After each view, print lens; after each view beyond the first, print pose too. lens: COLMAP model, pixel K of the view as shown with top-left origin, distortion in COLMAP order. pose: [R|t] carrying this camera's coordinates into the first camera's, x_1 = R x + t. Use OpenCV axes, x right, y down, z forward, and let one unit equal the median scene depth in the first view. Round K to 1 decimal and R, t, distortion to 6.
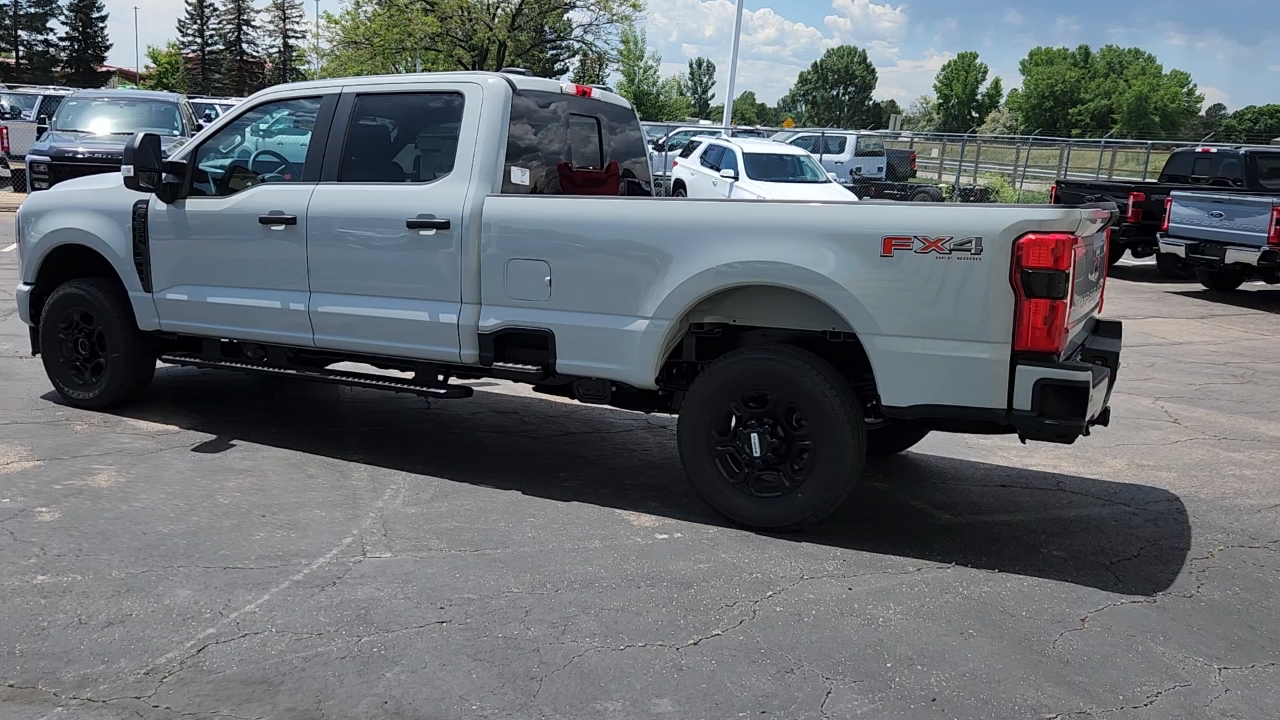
lens RADIAL K [[1092.2, 0, 628.7], [0, 1092.2, 363.5], [0, 0, 1]] dist [0.018523, -0.001704]
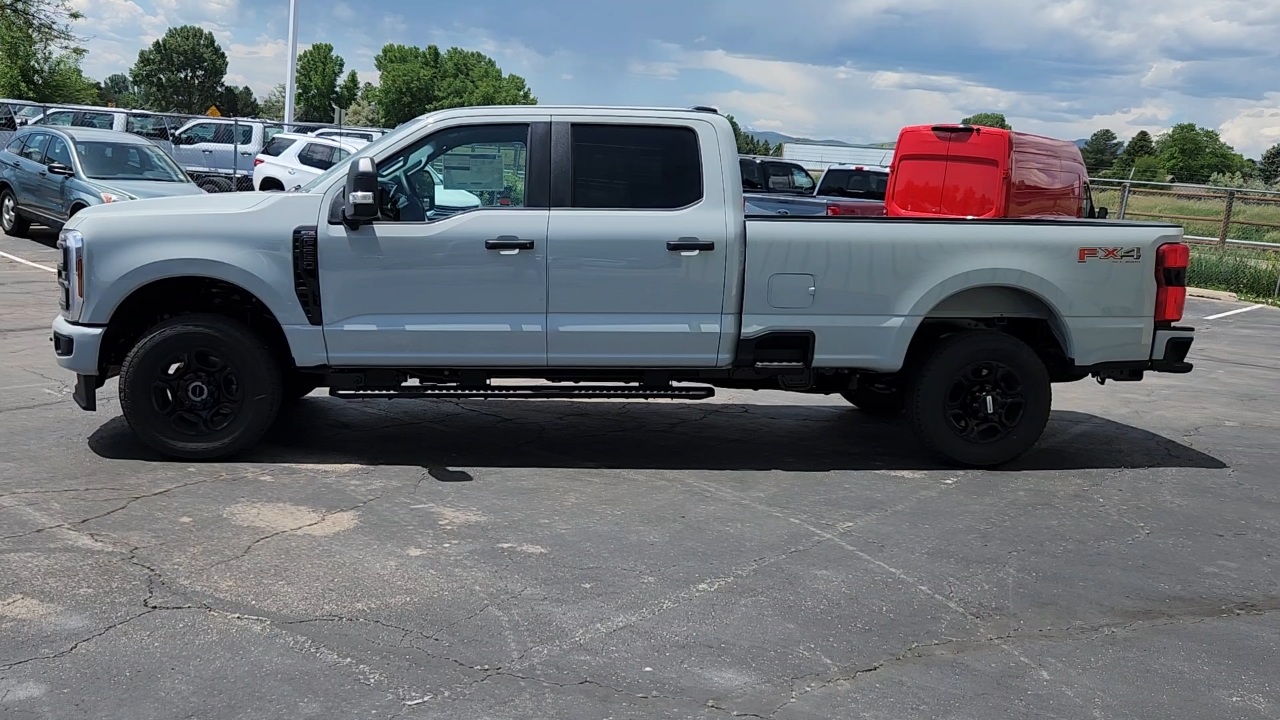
lens RADIAL K [[1092.2, 0, 628.7], [0, 1092.2, 363.5], [0, 0, 1]] dist [0.018523, -0.001704]
pose [[0.837743, -0.086251, 0.539210, -0.136980], [0.081028, 0.996150, 0.033454, -0.007970], [-0.540019, 0.015665, 0.841507, 0.014455]]
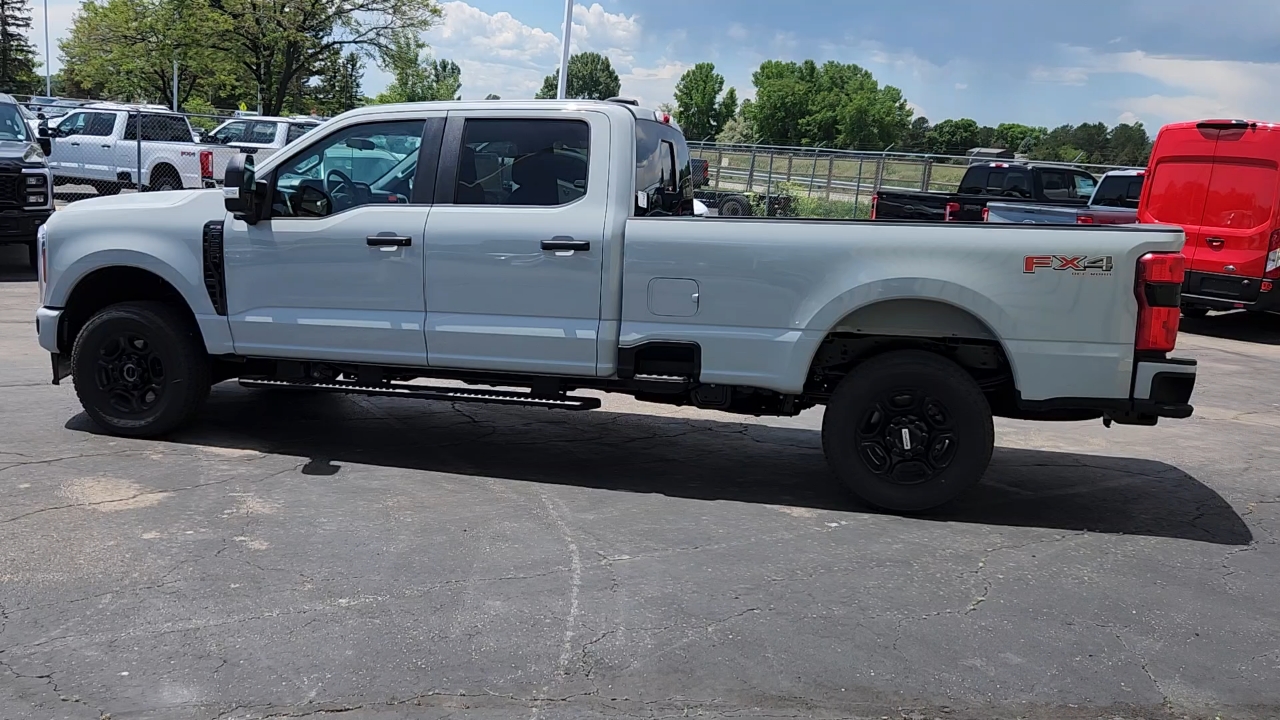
lens RADIAL K [[1092.2, 0, 628.7], [0, 1092.2, 363.5], [0, 0, 1]] dist [0.018523, -0.001704]
pose [[0.972975, -0.032445, 0.228619, -0.059111], [0.033074, 0.999452, 0.001080, -0.002074], [-0.228529, 0.006511, 0.973515, -0.006028]]
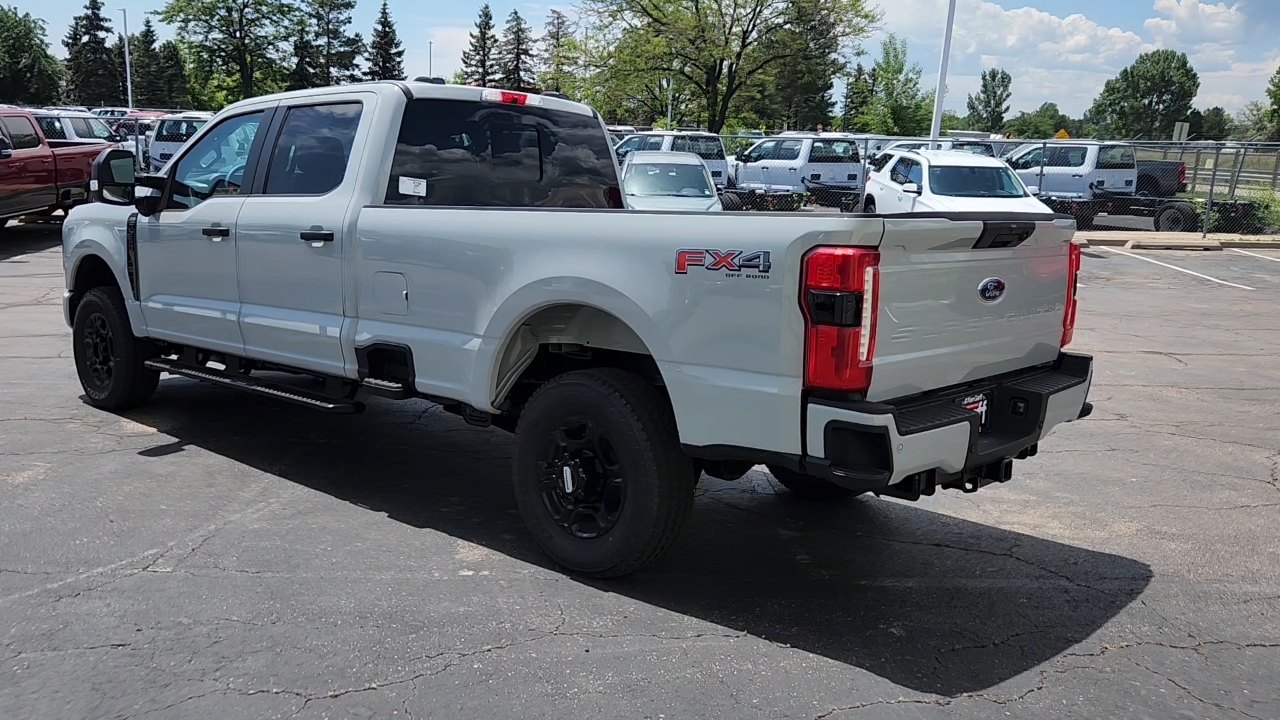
lens RADIAL K [[1092.2, 0, 628.7], [0, 1092.2, 363.5], [0, 0, 1]] dist [0.018523, -0.001704]
pose [[0.966859, 0.032691, -0.253208, 0.054611], [-0.036962, 0.999243, -0.012124, -0.001729], [0.252620, 0.021082, 0.967336, 0.019105]]
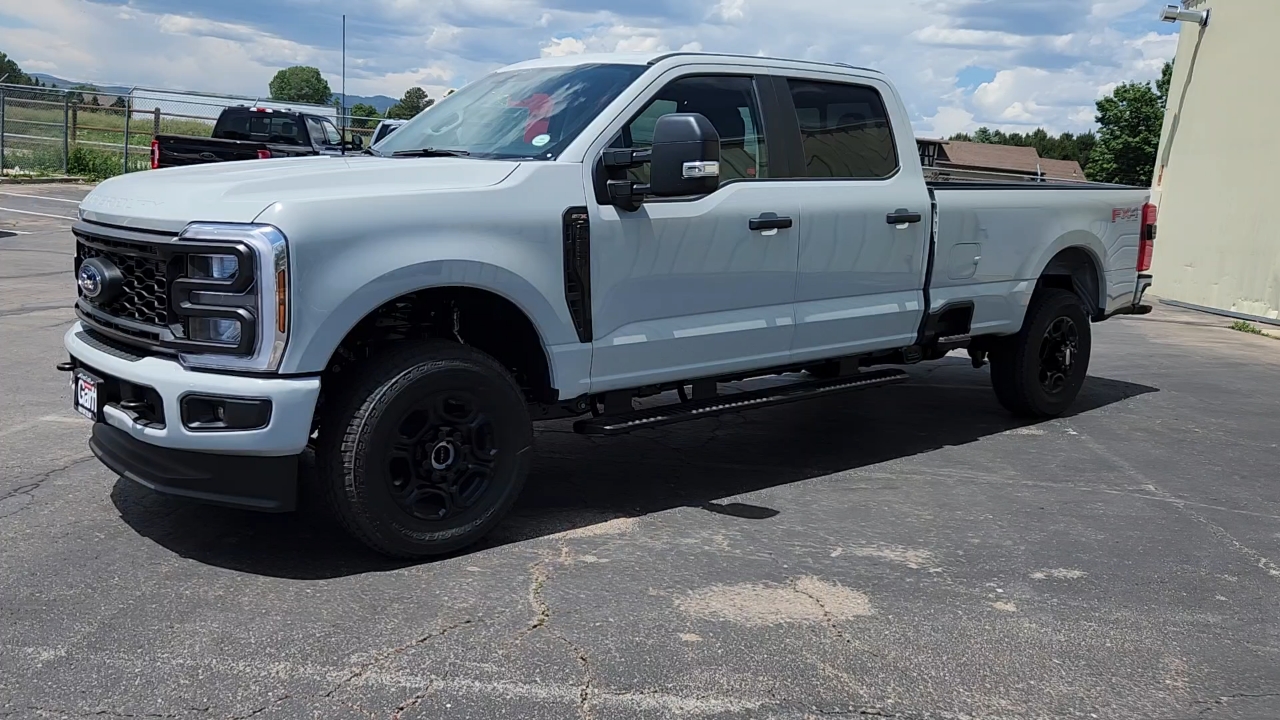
lens RADIAL K [[1092.2, 0, 628.7], [0, 1092.2, 363.5], [0, 0, 1]] dist [0.018523, -0.001704]
pose [[0.377405, -0.178010, 0.908778, -0.200306], [0.128862, 0.981898, 0.138817, -0.027211], [-0.917039, 0.064717, 0.393512, 0.134604]]
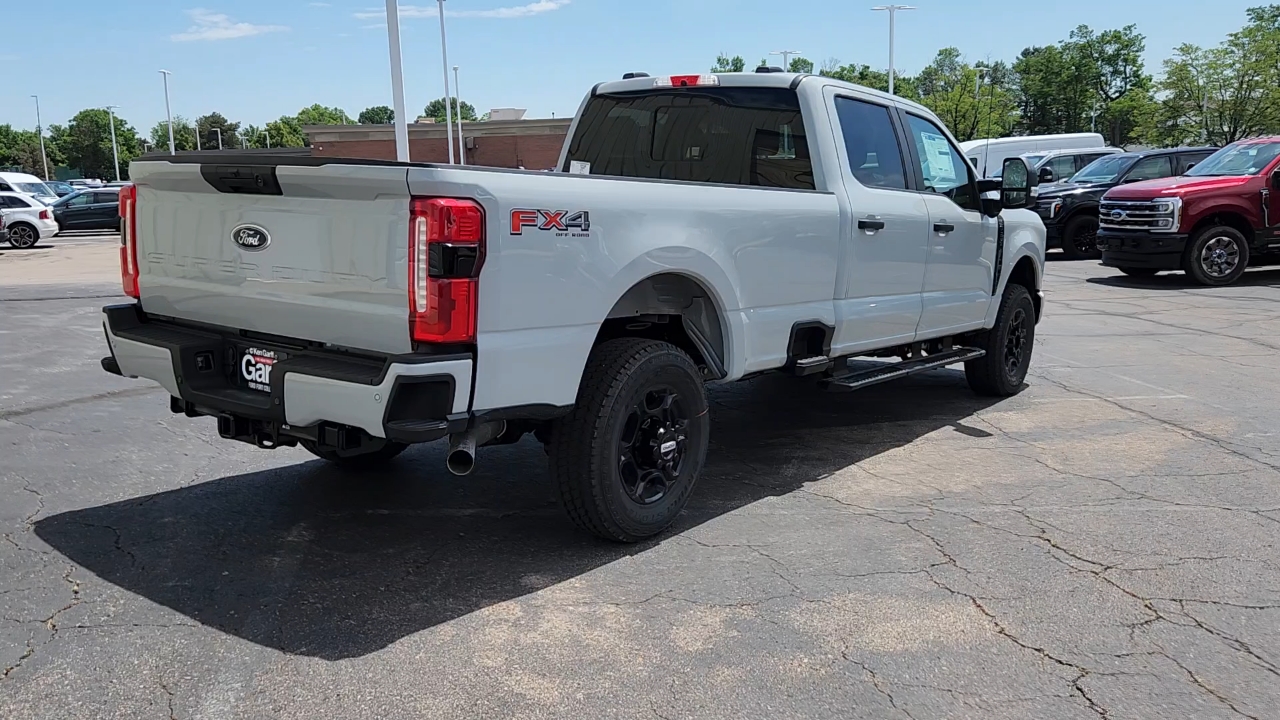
lens RADIAL K [[1092.2, 0, 628.7], [0, 1092.2, 363.5], [0, 0, 1]] dist [0.018523, -0.001704]
pose [[-0.166471, 0.116537, -0.979136, 0.171378], [-0.192644, 0.970012, 0.148204, -0.024896], [0.967045, 0.213297, -0.139029, 0.204650]]
